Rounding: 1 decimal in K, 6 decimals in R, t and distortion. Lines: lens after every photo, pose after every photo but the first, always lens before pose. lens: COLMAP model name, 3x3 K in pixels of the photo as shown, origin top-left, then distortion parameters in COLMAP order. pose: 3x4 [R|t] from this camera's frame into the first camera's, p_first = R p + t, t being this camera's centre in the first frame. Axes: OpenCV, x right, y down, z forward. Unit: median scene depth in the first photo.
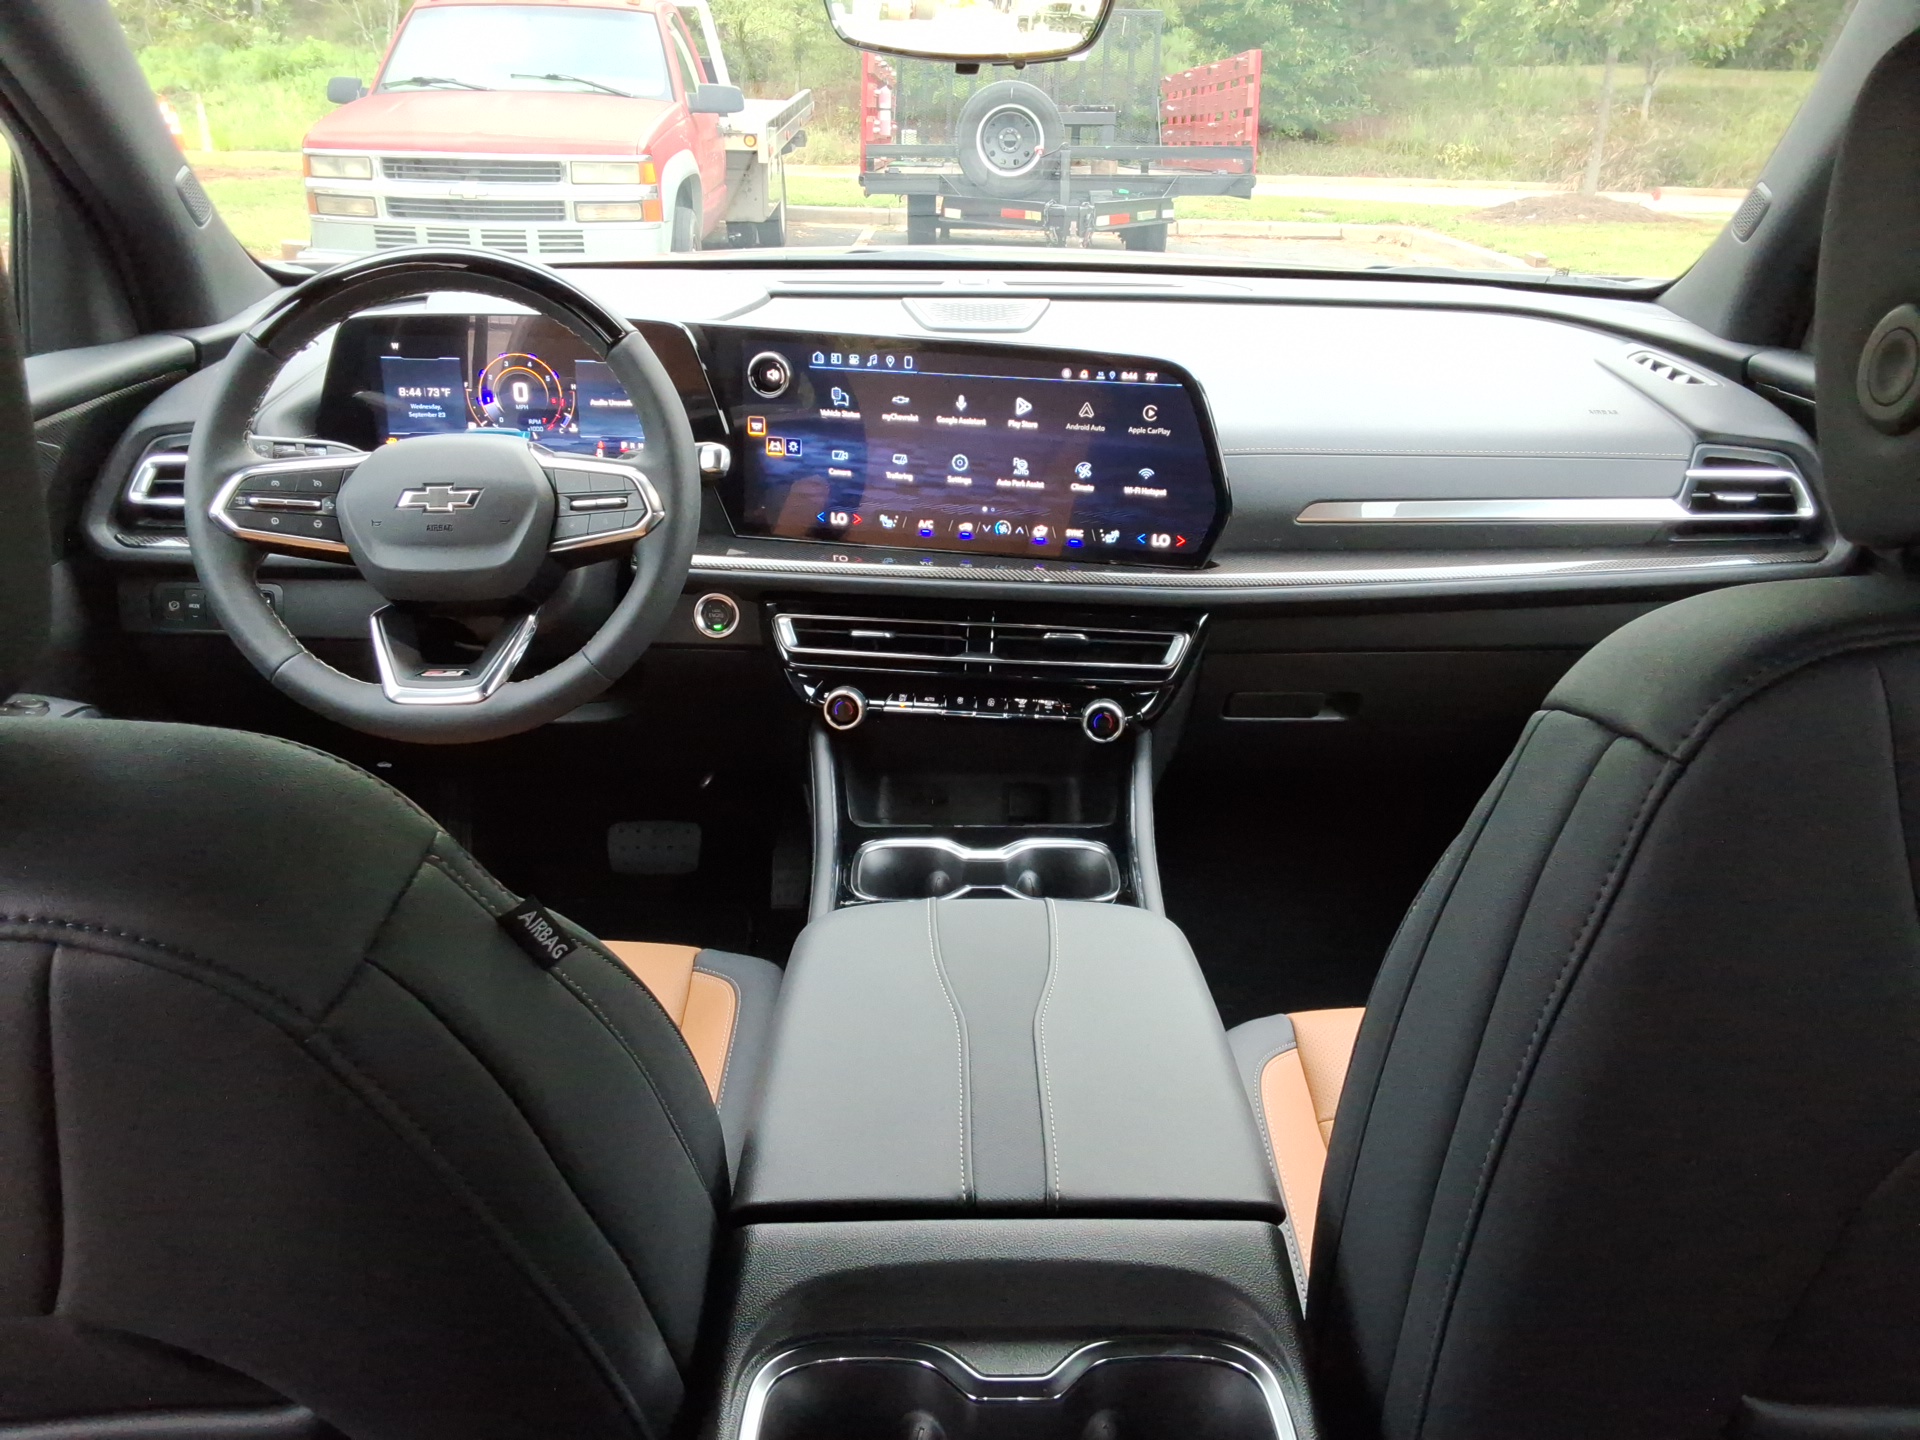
lens RADIAL K [[1545.9, 0, 987.3], [0, 1545.9, 699.0], [0, 0, 1]] dist [0.107675, -0.159266]
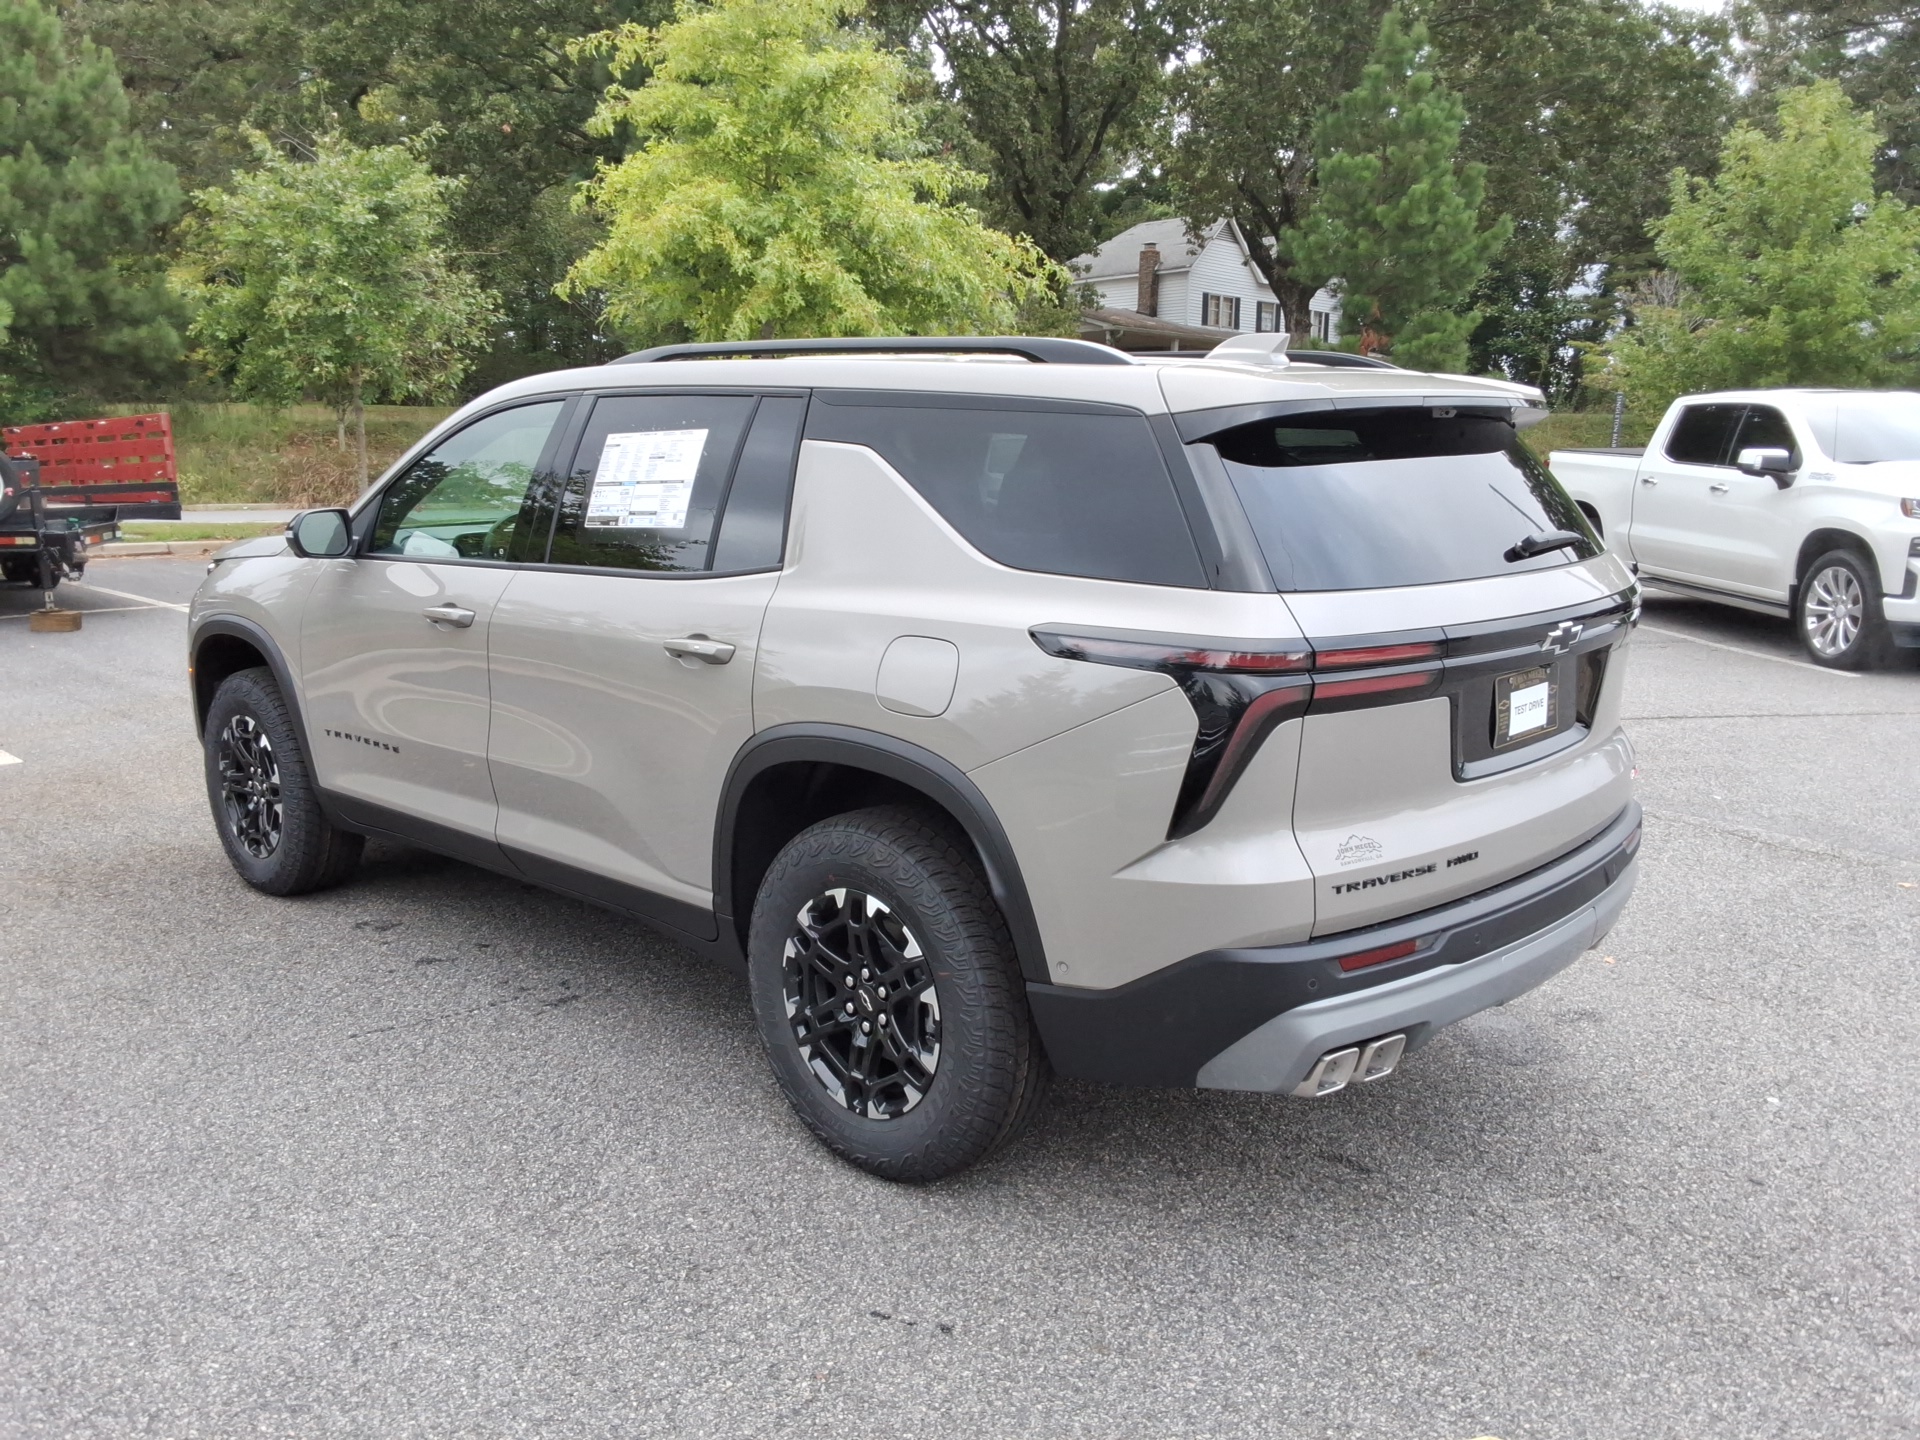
lens RADIAL K [[1545.9, 0, 974.3], [0, 1545.9, 706.5], [0, 0, 1]] dist [0.107675, -0.159266]
pose [[0.699106, -0.144562, 0.700252, -2.181479], [0.272072, 0.959462, -0.073552, 0.735672], [-0.661232, 0.241940, 0.710096, -2.298988]]
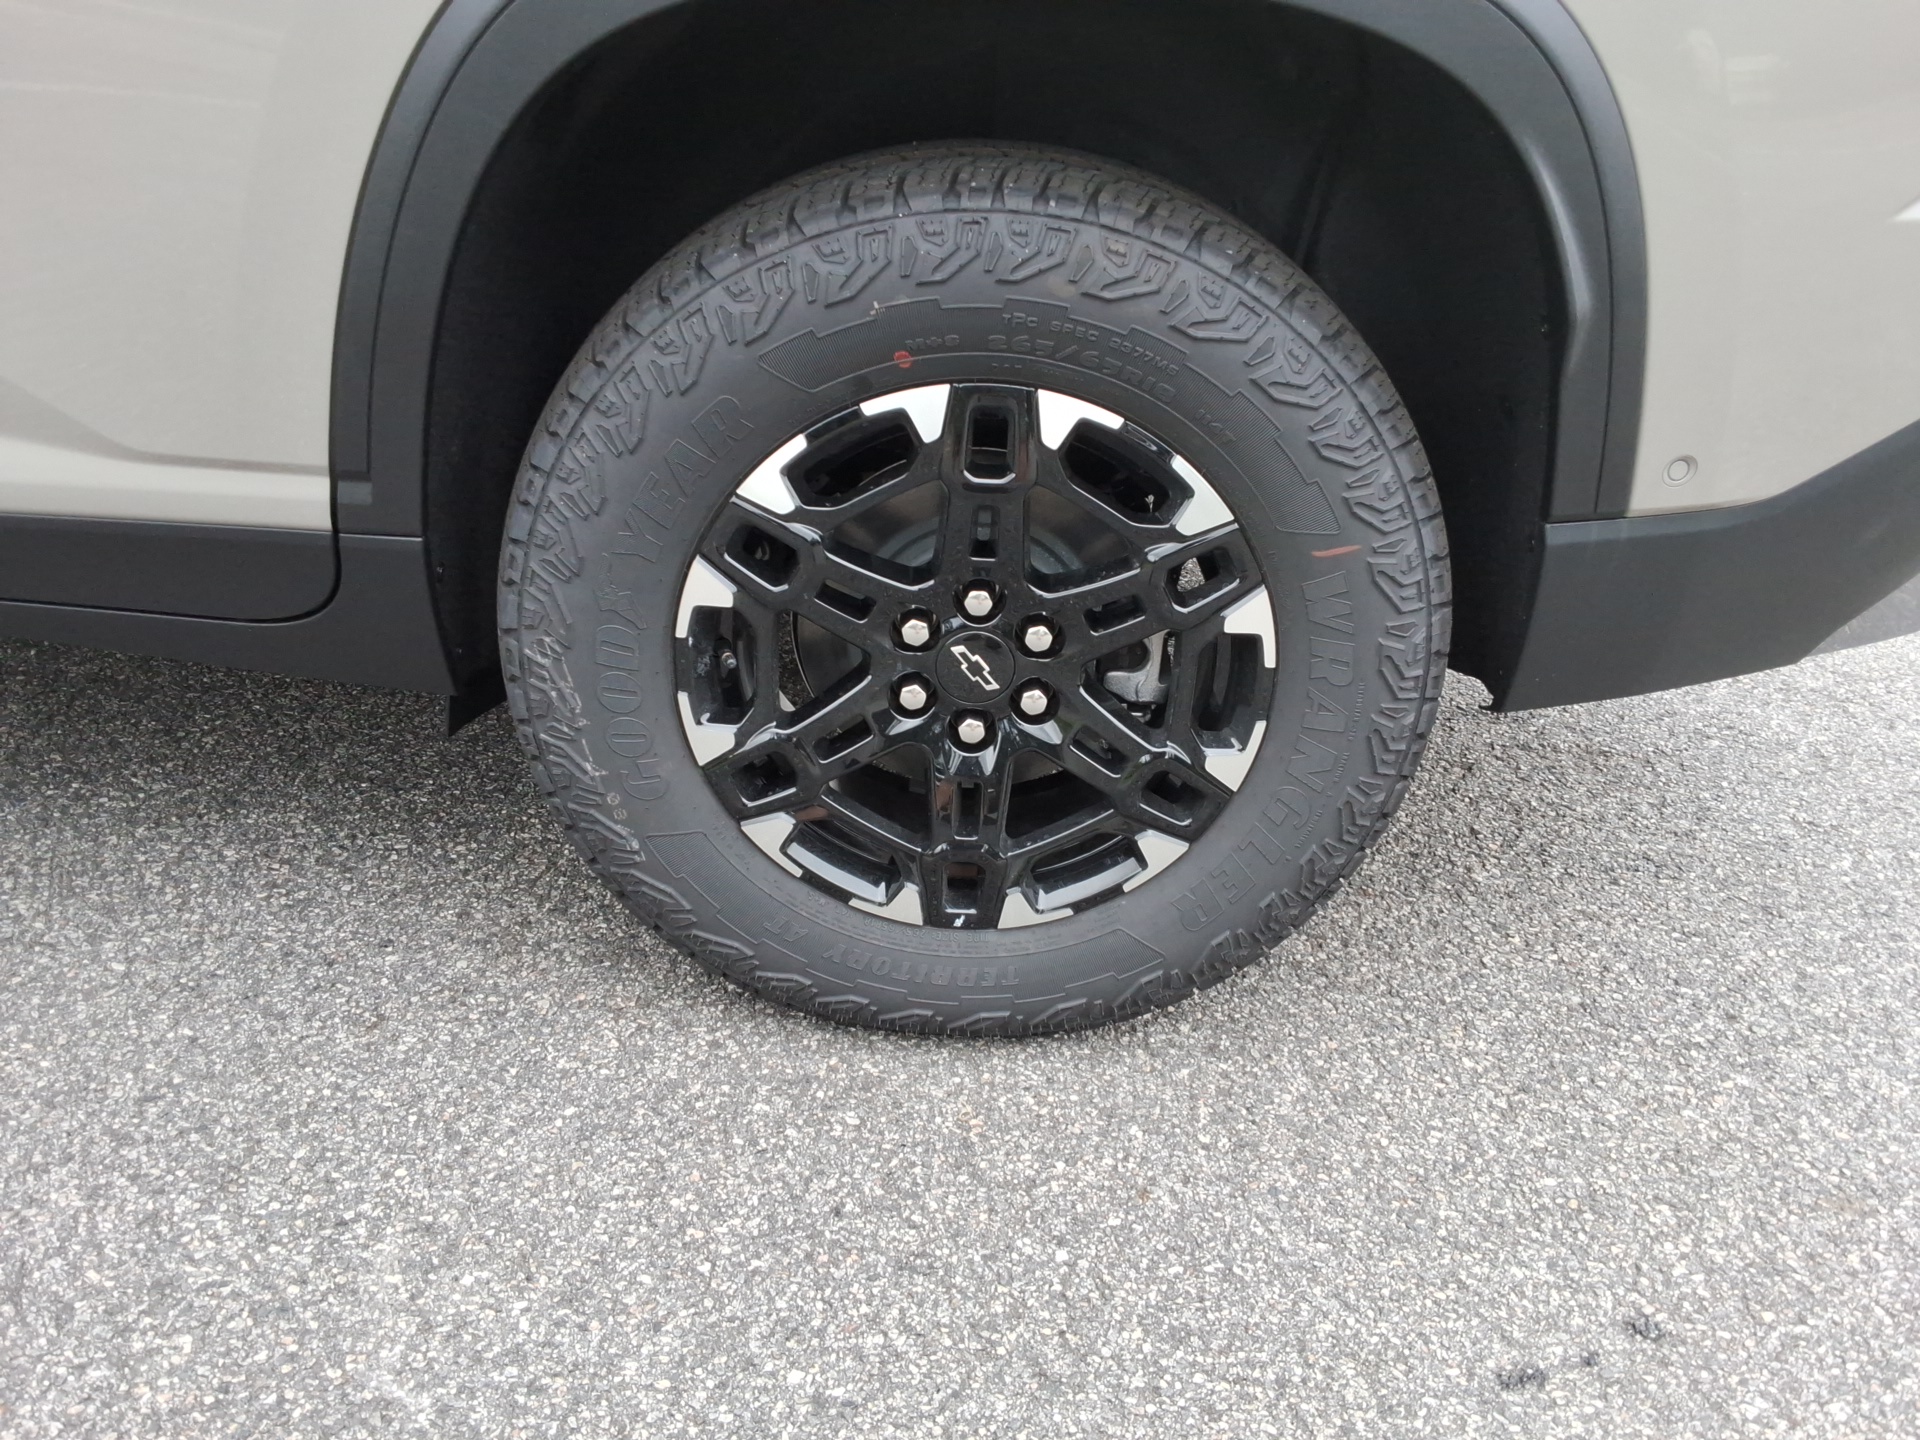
lens RADIAL K [[1545.9, 0, 963.7], [0, 1545.9, 712.8], [0, 0, 1]] dist [0.107675, -0.159266]
pose [[0.020435, -0.469567, 0.882660, -1.517215], [0.301298, 0.844694, 0.442394, 0.550442], [-0.953311, 0.256904, 0.158740, -0.479115]]
